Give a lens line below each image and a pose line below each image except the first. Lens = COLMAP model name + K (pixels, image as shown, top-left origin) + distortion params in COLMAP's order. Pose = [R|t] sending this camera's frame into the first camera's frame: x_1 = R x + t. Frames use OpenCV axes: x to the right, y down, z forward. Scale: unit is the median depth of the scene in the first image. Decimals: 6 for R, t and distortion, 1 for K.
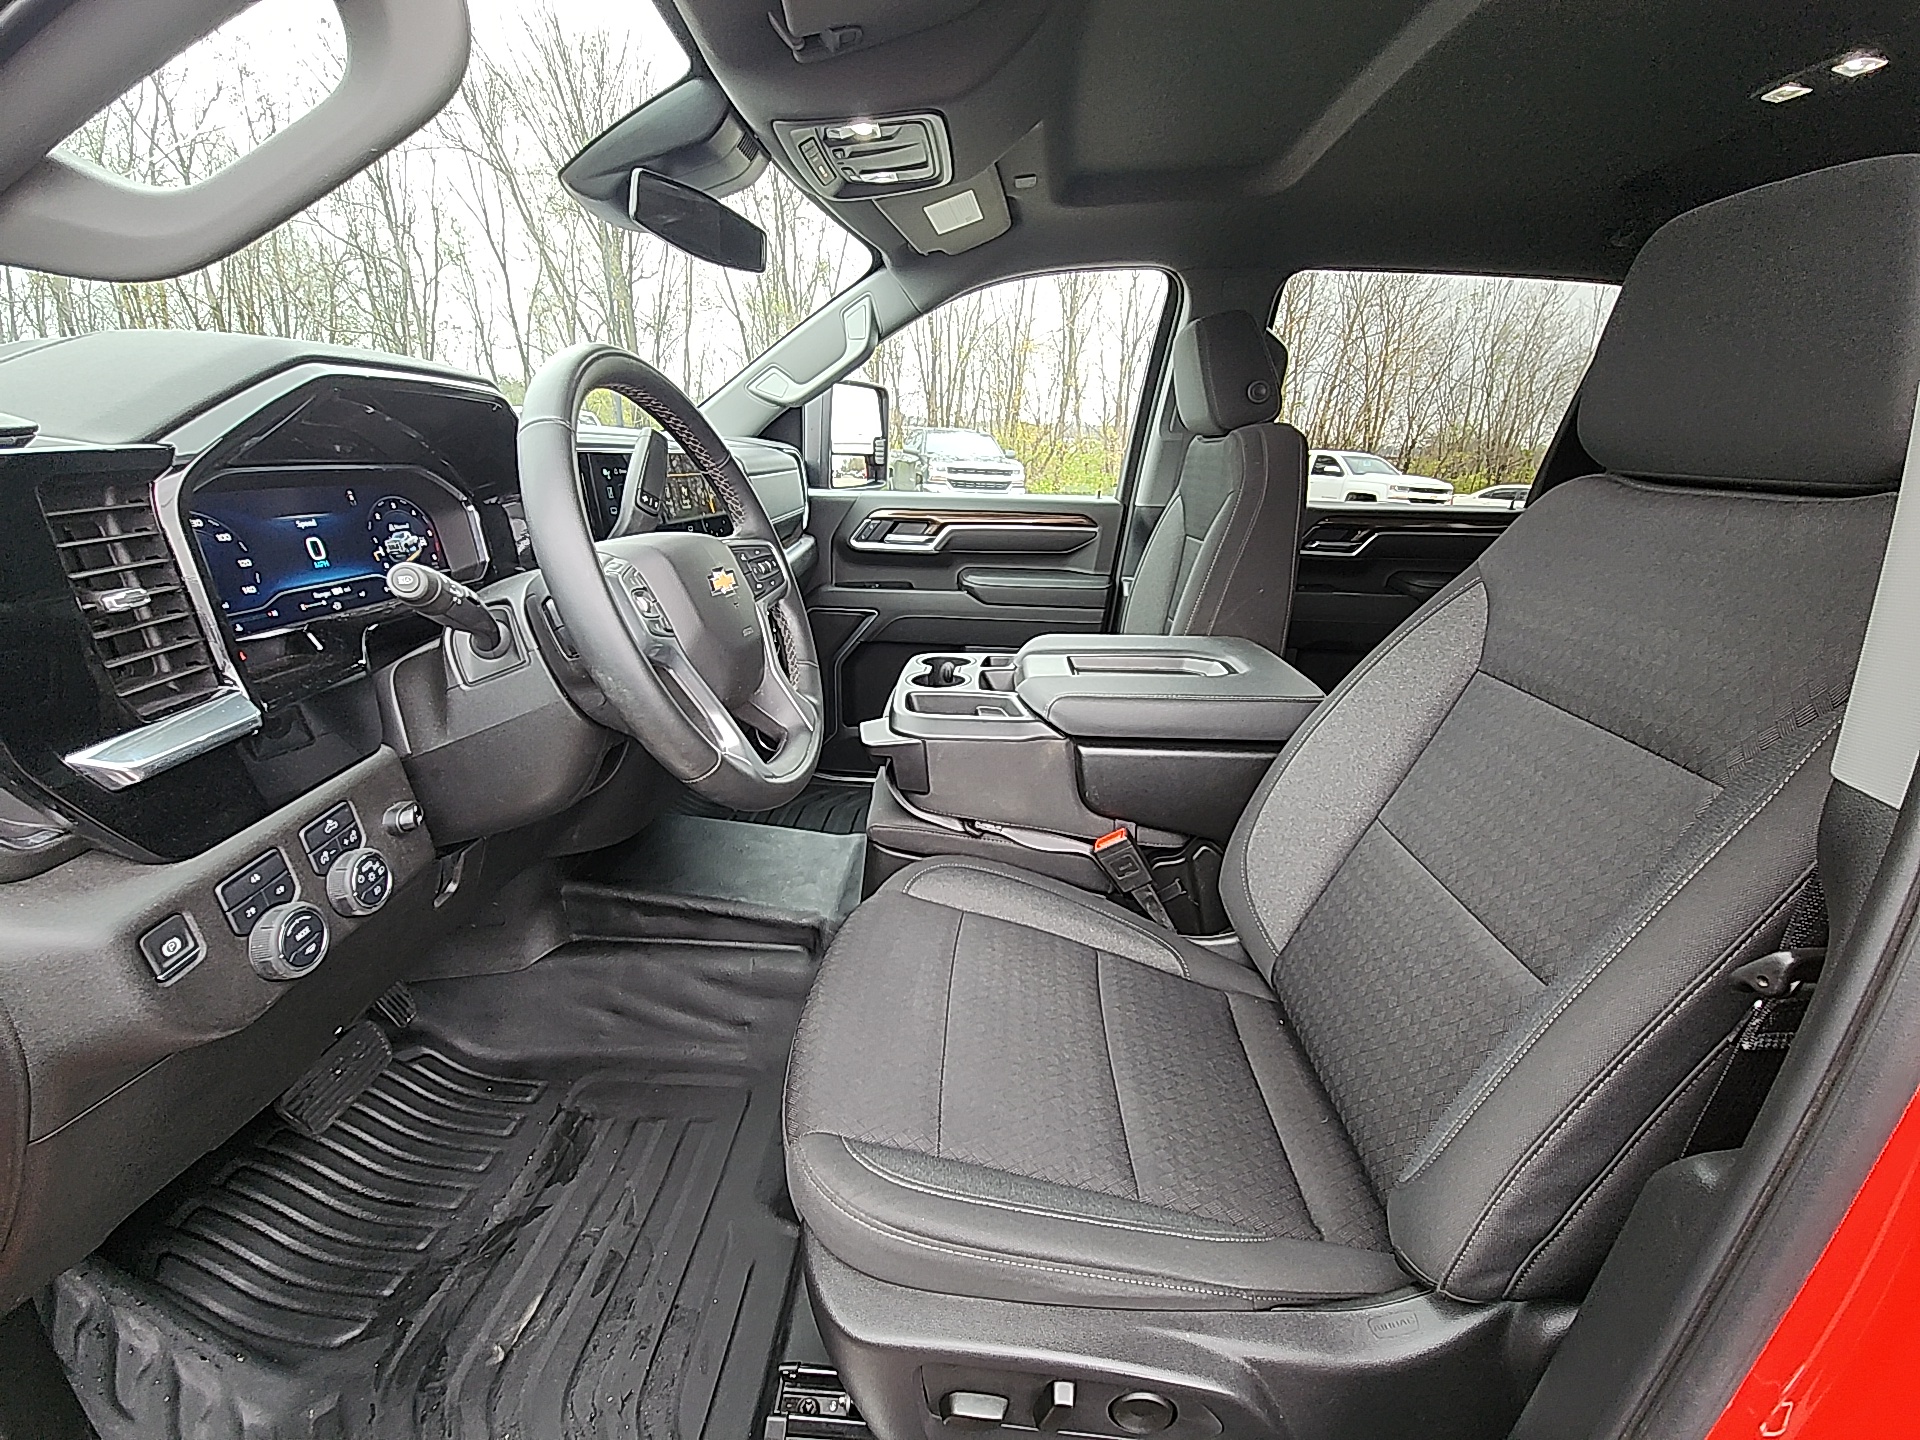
lens RADIAL K [[759.3, 0, 949.2], [0, 759.3, 699.9], [0, 0, 1]] dist [0.014588, -0.007474]
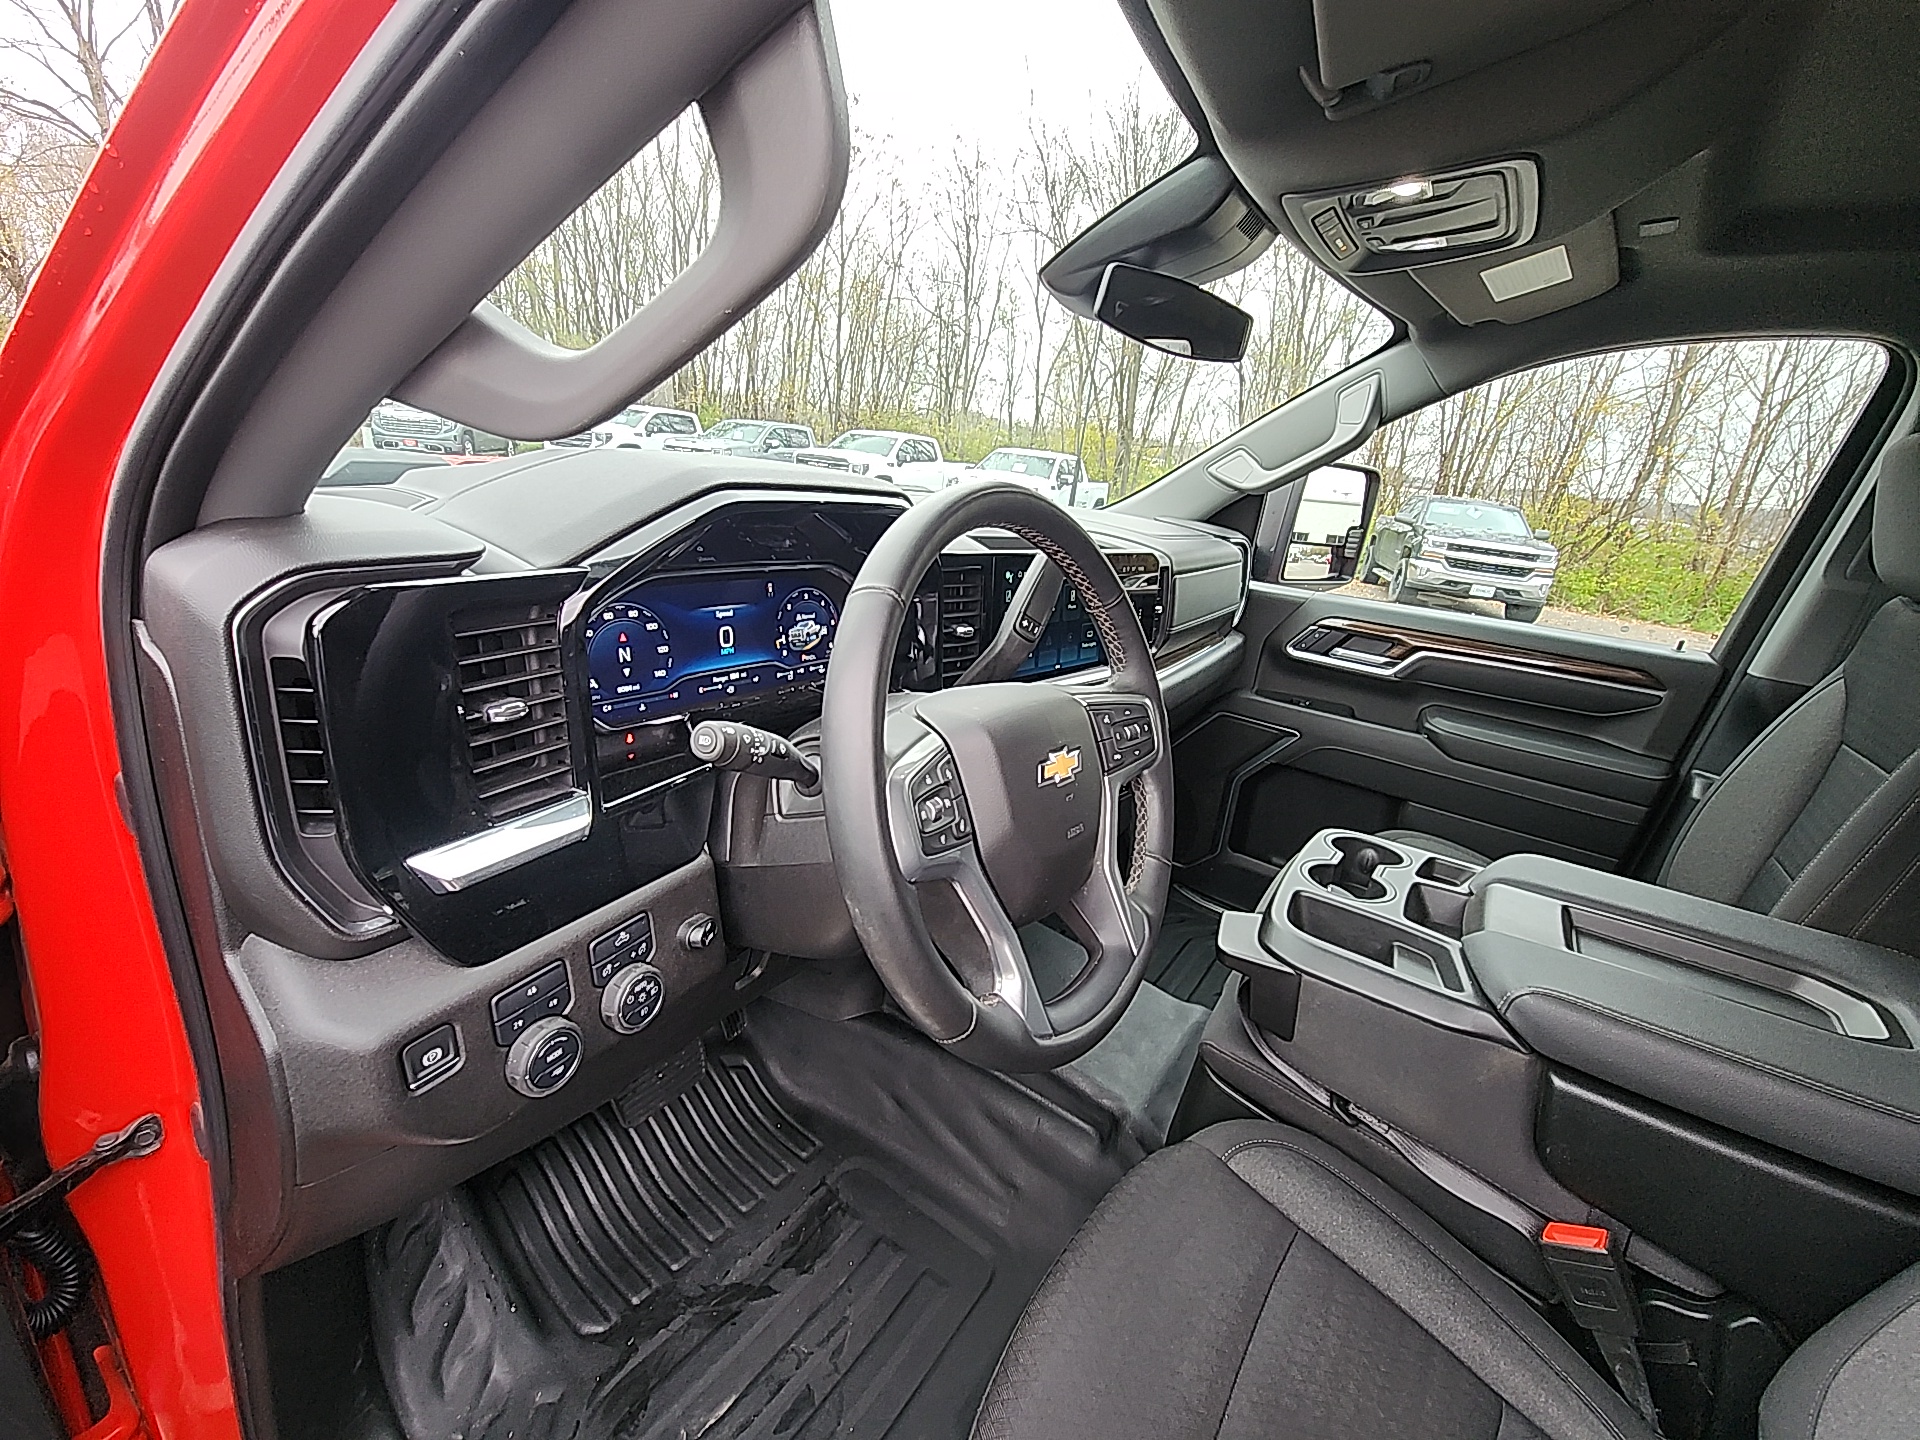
lens RADIAL K [[768.8, 0, 956.9], [0, 768.8, 703.8], [0, 0, 1]] dist [0.001433, -0.000012]
pose [[0.841780, 0.215180, -0.495079, 0.000125], [-0.242319, 0.970149, 0.009650, -0.158745], [0.482377, 0.111844, 0.868794, 0.184657]]
